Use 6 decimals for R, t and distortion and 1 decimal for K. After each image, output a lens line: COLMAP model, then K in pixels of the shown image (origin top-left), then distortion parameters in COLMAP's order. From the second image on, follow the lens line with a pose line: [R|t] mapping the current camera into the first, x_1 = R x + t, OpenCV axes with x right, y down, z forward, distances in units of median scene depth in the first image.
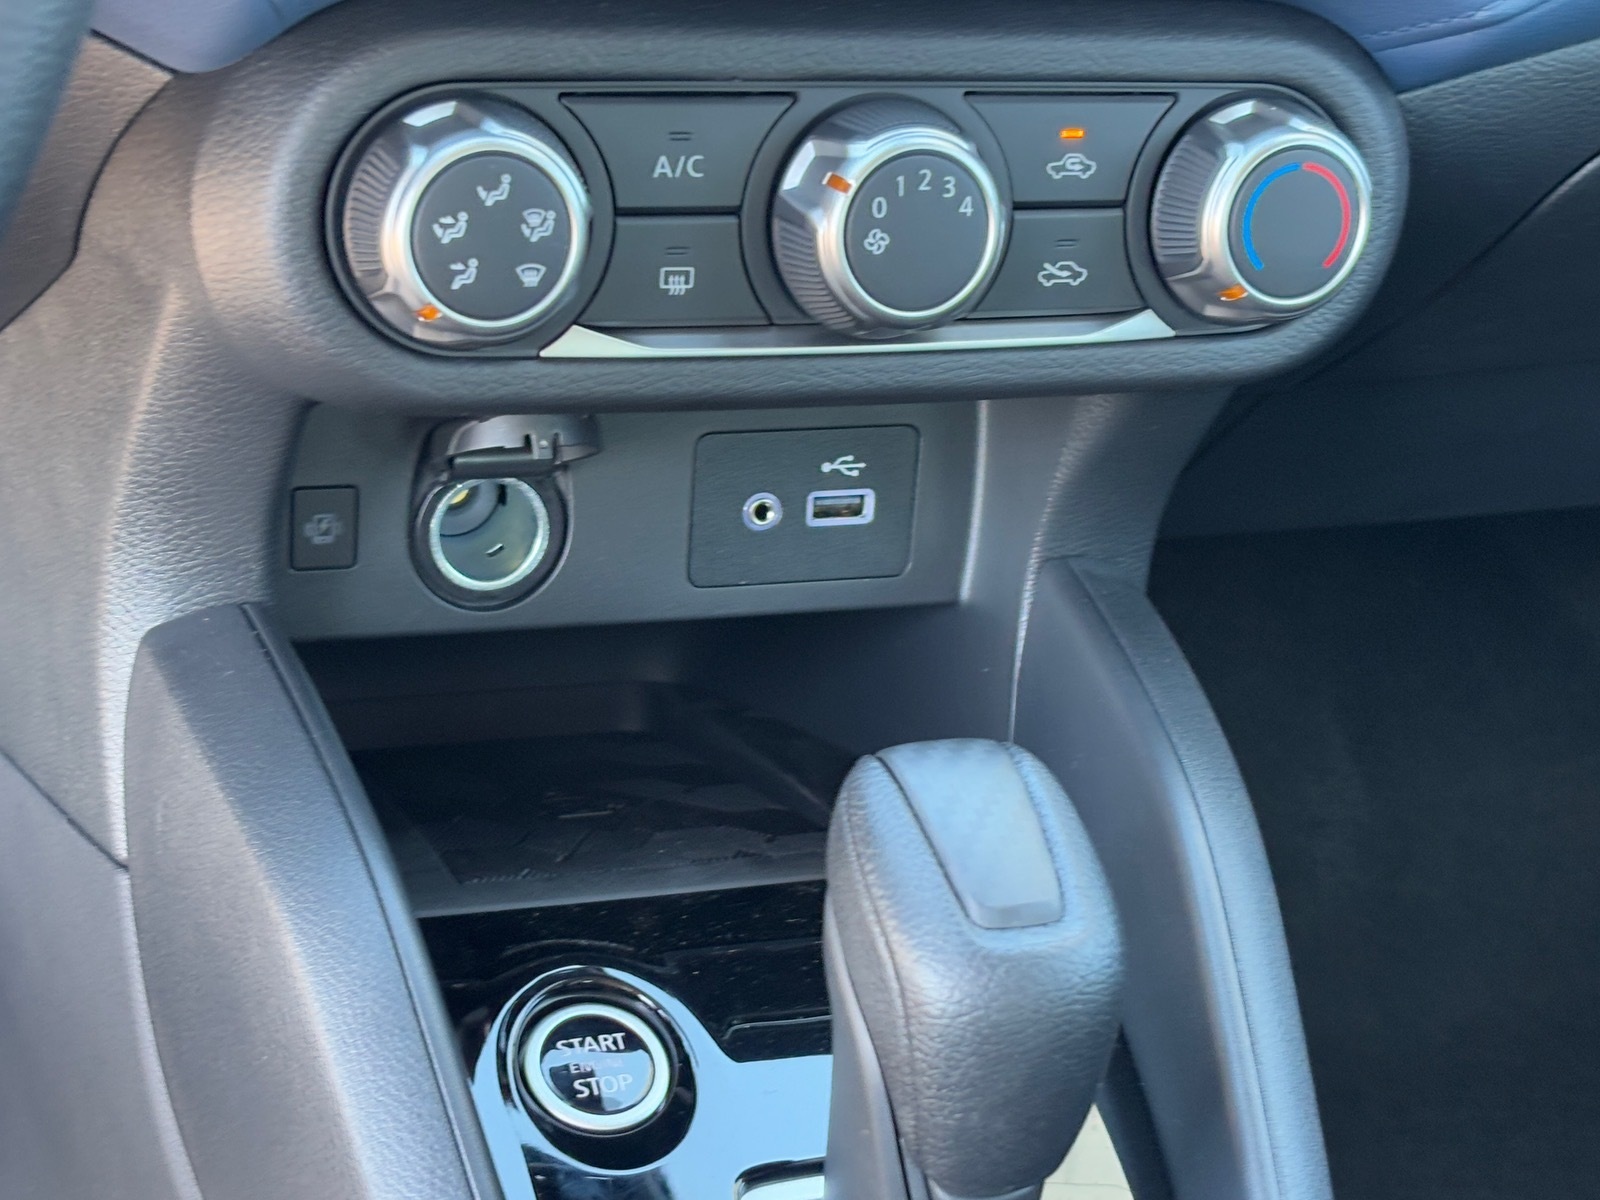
lens RADIAL K [[2983.3, 0, 800.0], [0, 2983.3, 600.0], [0, 0, 1]] dist [0.231107, -0.018624]
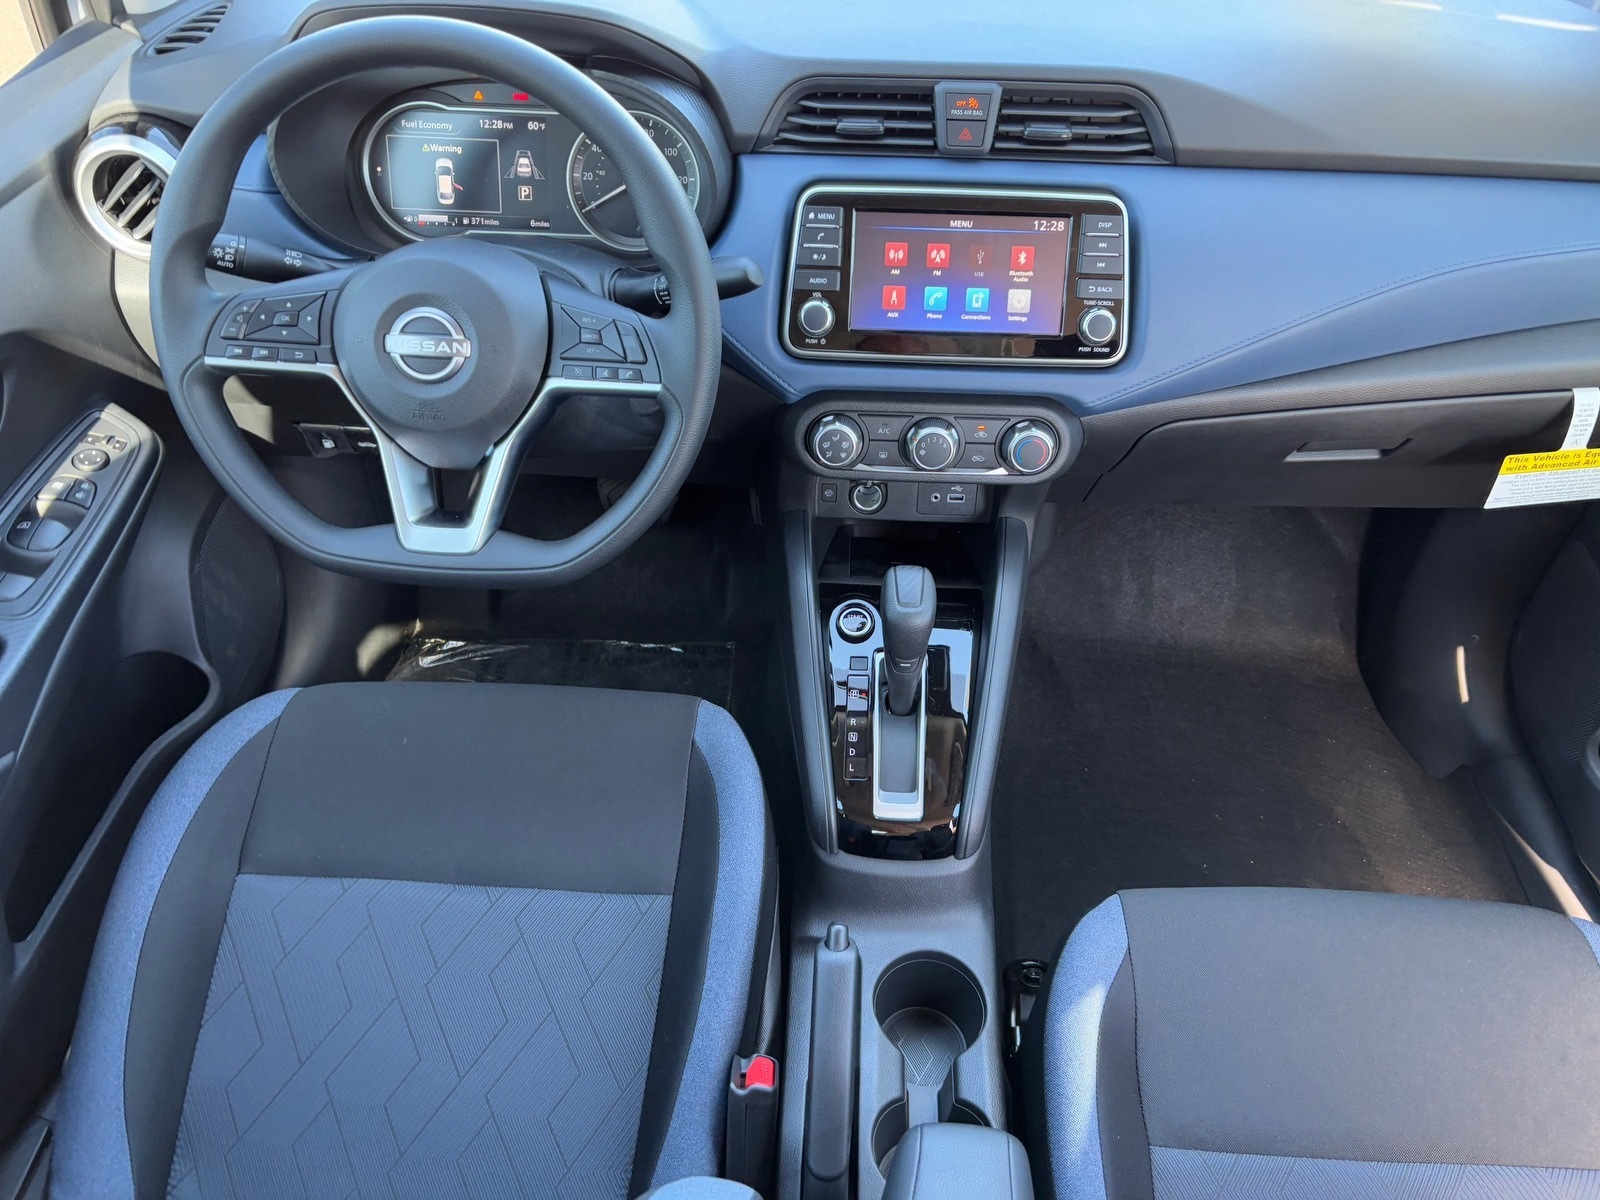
lens RADIAL K [[1216.7, 0, 803.9], [0, 1216.7, 606.4], [0, 0, 1]] dist [0.009550, 0.002250]
pose [[0.912841, 0.154163, -0.378093, 0.577231], [-0.092842, 0.980097, 0.175472, -0.192353], [0.397619, -0.125075, 0.908986, -0.737951]]
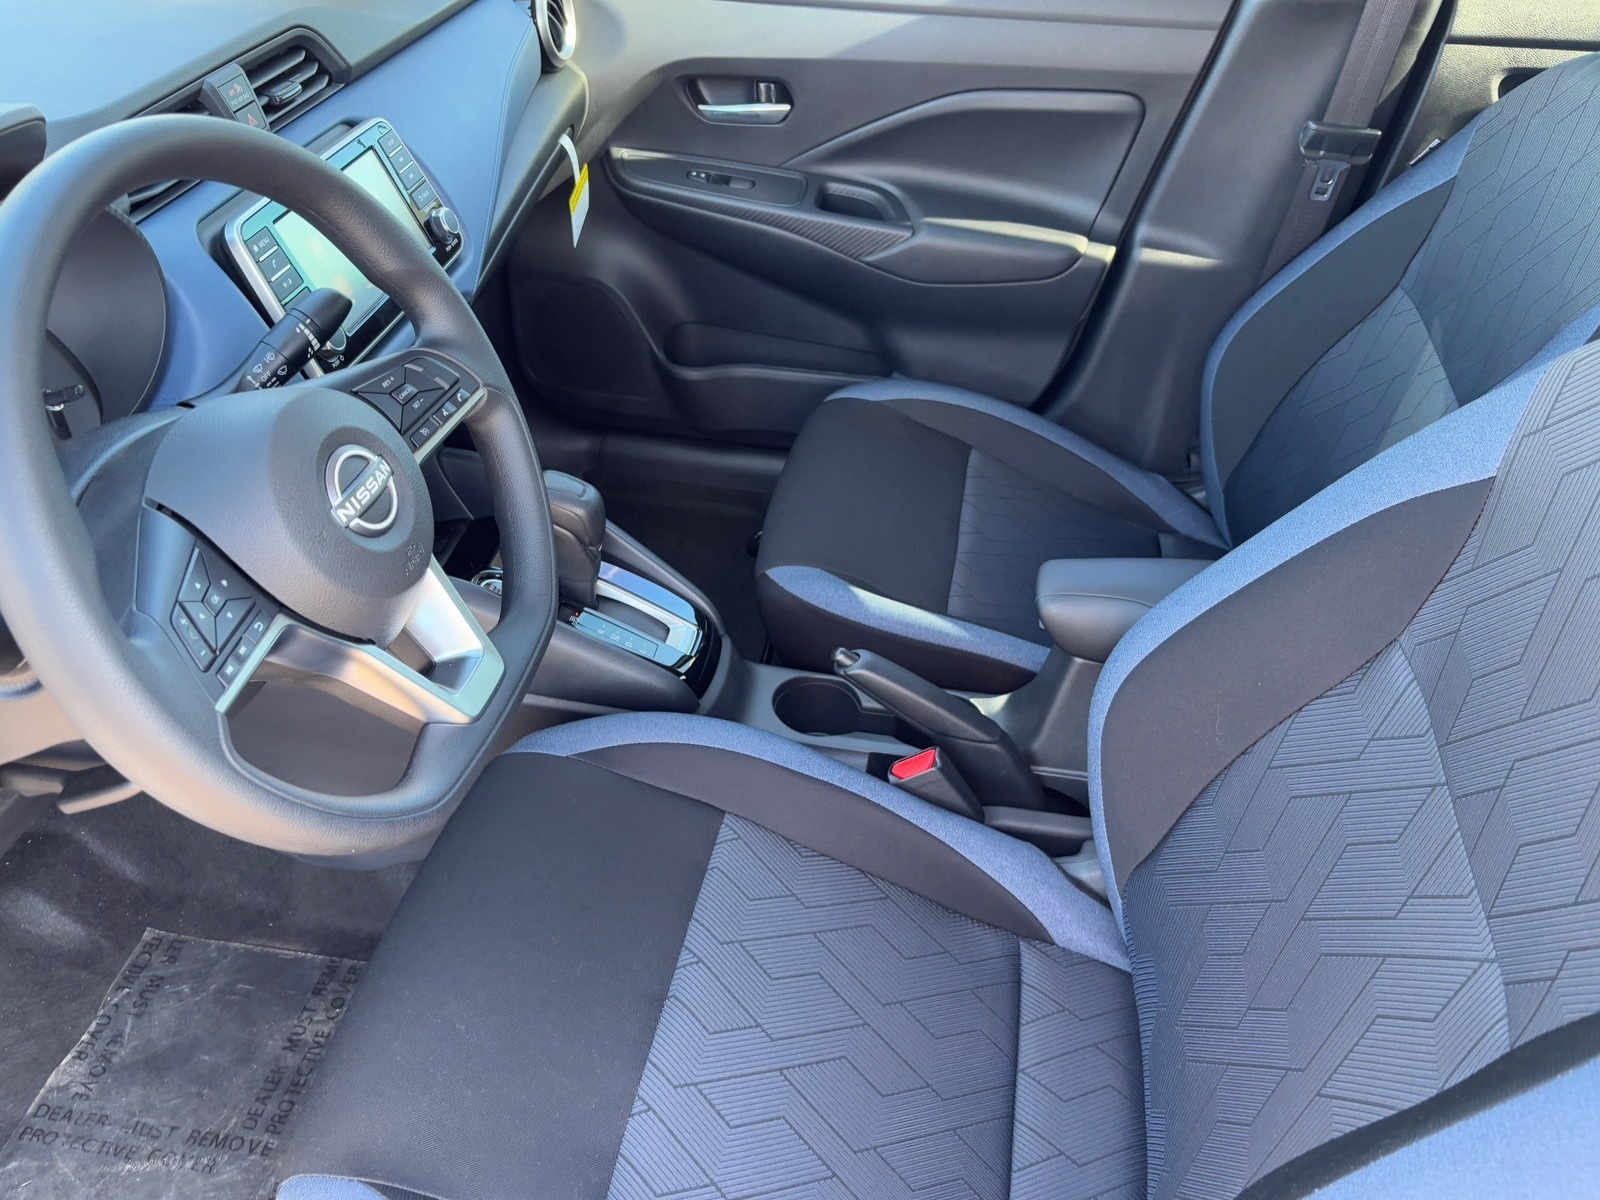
lens RADIAL K [[1268.2, 0, 785.0], [0, 1268.2, 621.4], [0, 0, 1]] dist [0.003618, 0.004053]
pose [[0.501788, -0.641781, 0.579936, -1.021131], [0.487204, 0.763686, 0.423575, -0.421582], [-0.714732, 0.070002, 0.695887, -0.662012]]
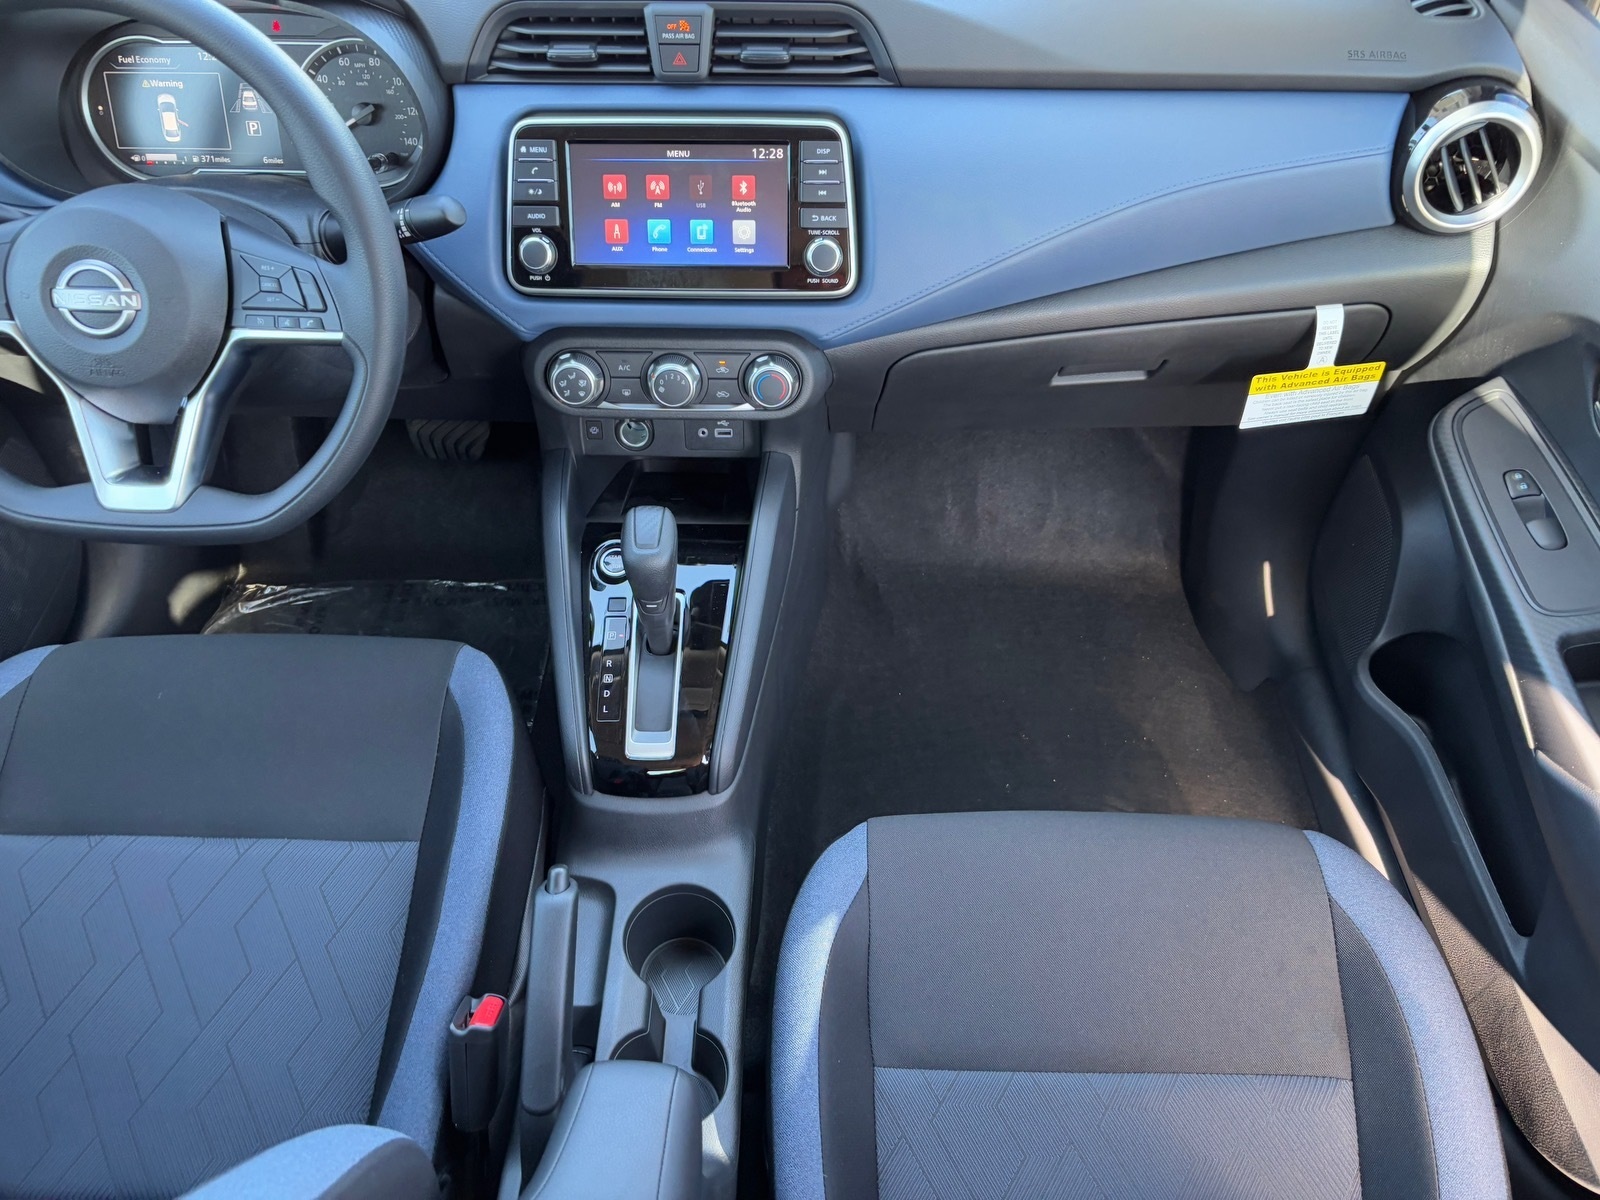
lens RADIAL K [[1219.1, 0, 791.9], [0, 1219.1, 606.4], [0, 0, 1]] dist [0.010293, -0.003964]
pose [[0.923996, 0.150293, -0.351631, 0.872308], [-0.065894, 0.968351, 0.240735, -0.251199], [0.376683, -0.199268, 0.904656, -0.605919]]
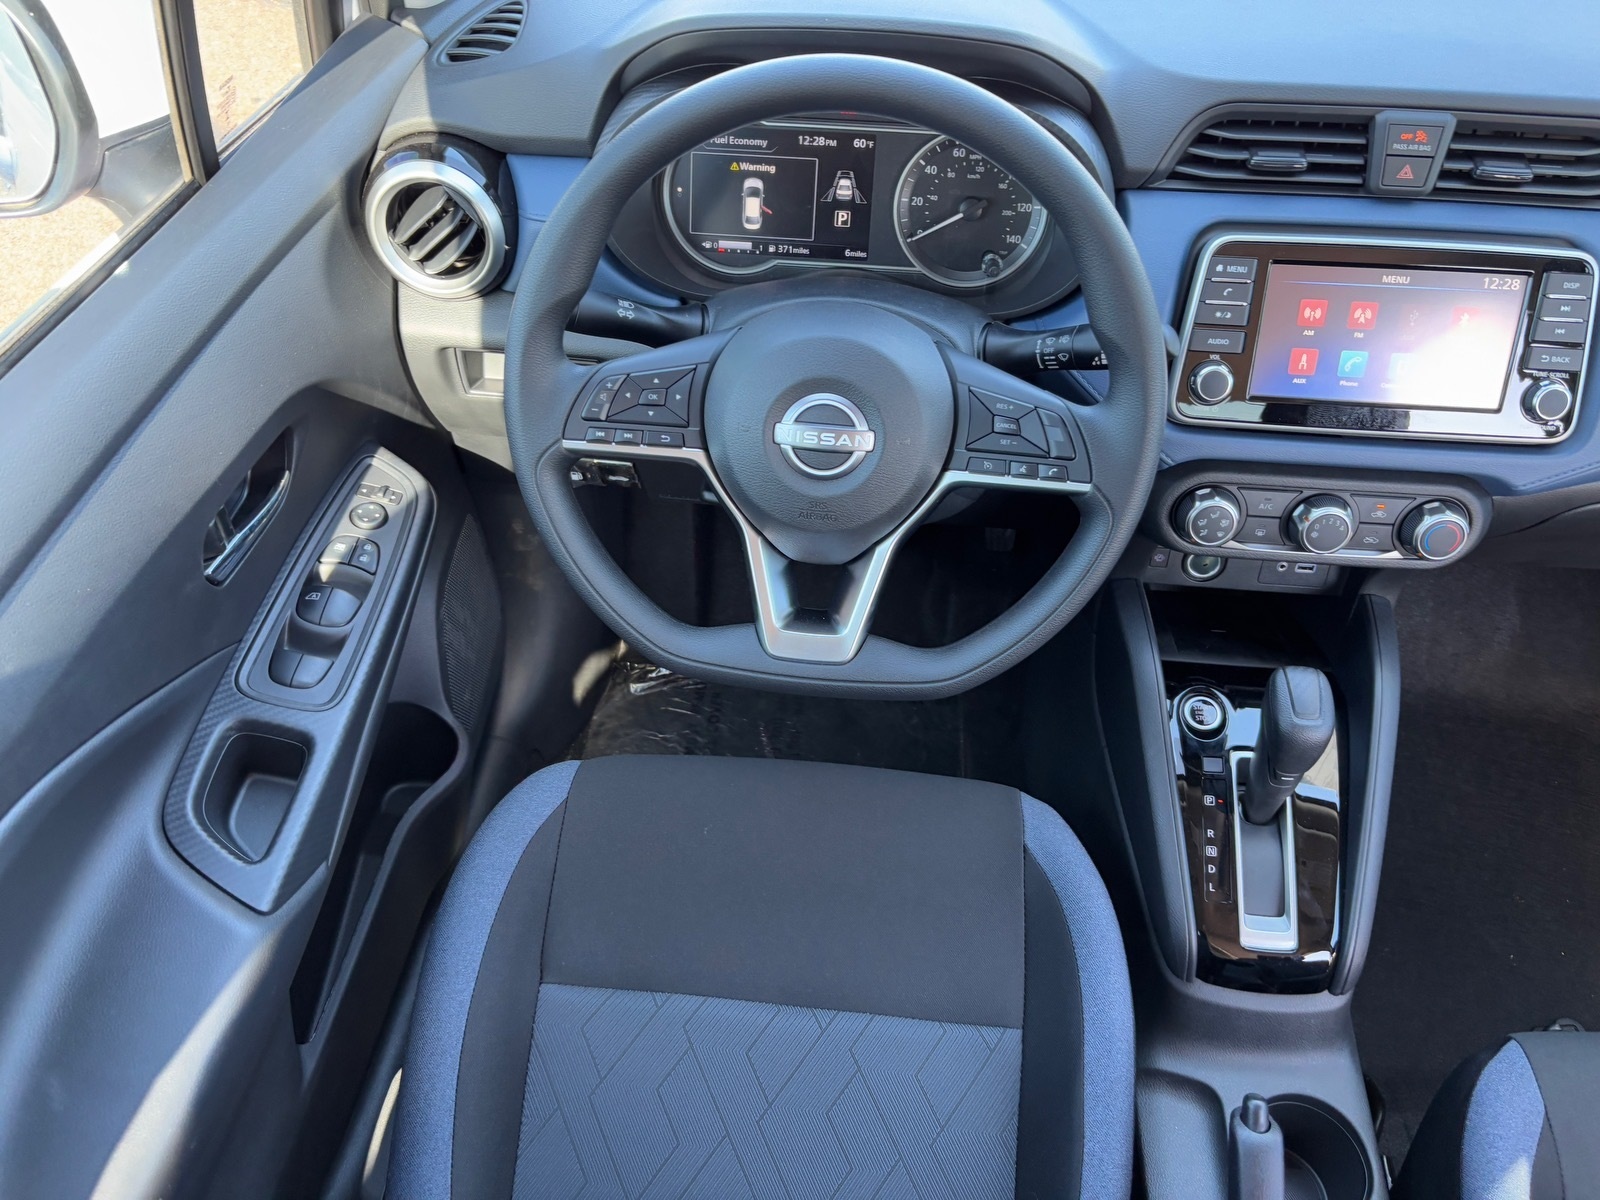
lens RADIAL K [[1219.1, 0, 791.9], [0, 1219.1, 606.4], [0, 0, 1]] dist [0.010293, -0.003964]
pose [[0.893315, 0.200147, -0.402405, 0.074442], [-0.110437, 0.965668, 0.235136, -0.324469], [0.435652, -0.165610, 0.884749, -0.710579]]
